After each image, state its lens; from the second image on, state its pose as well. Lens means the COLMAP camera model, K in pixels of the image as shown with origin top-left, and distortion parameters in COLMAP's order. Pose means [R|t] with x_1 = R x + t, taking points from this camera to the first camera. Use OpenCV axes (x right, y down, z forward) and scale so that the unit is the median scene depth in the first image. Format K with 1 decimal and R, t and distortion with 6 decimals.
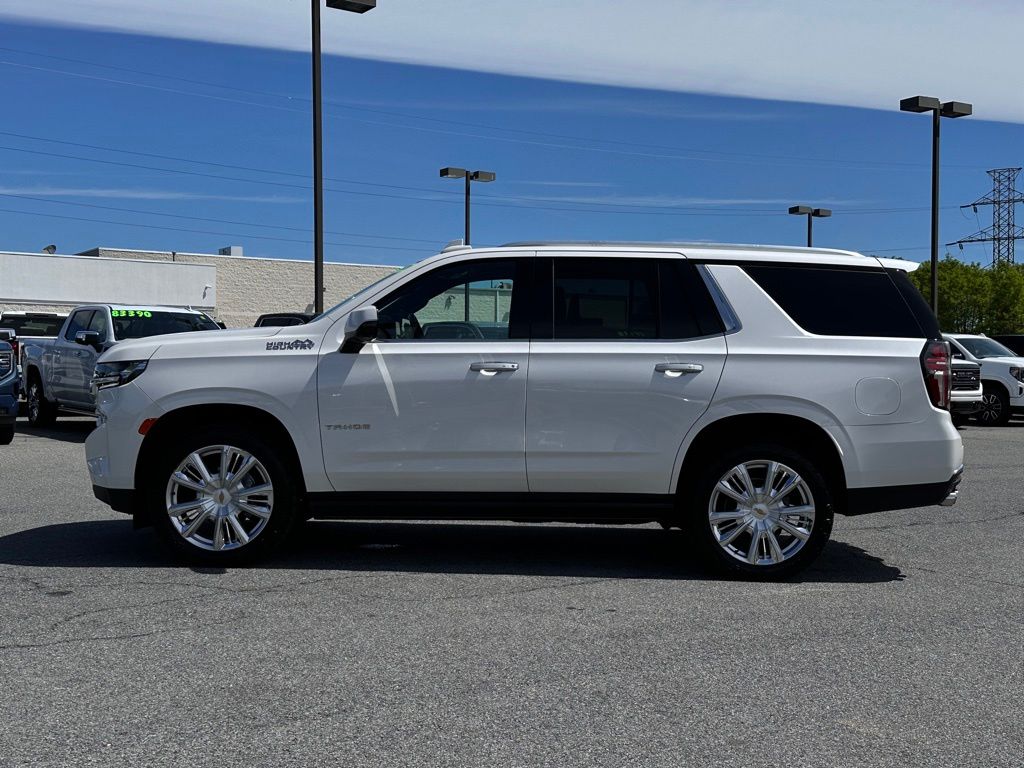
lens RADIAL K [[1290.8, 0, 512.0], [0, 1290.8, 384.0], [0, 0, 1]] dist [0.044272, 0.023617]
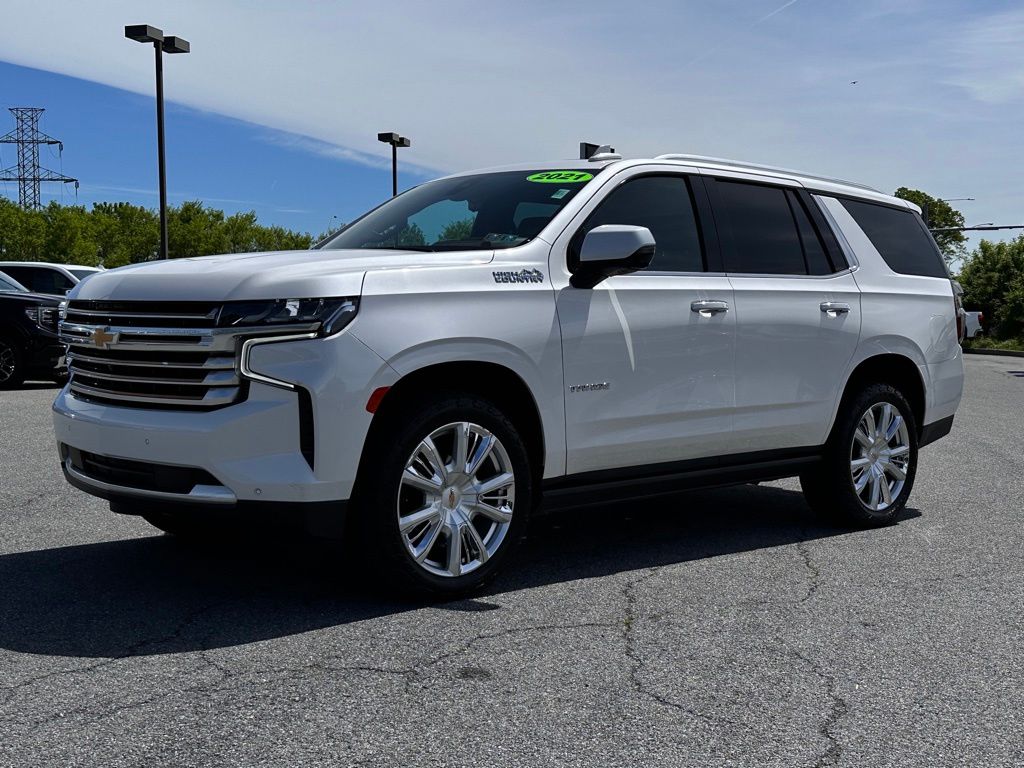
lens RADIAL K [[1290.8, 0, 512.0], [0, 1290.8, 384.0], [0, 0, 1]] dist [0.044272, 0.023617]
pose [[0.727478, -0.042353, 0.684823, -0.666819], [0.012381, 0.998741, 0.048615, -0.005559], [-0.686019, -0.026887, 0.727086, 0.482954]]
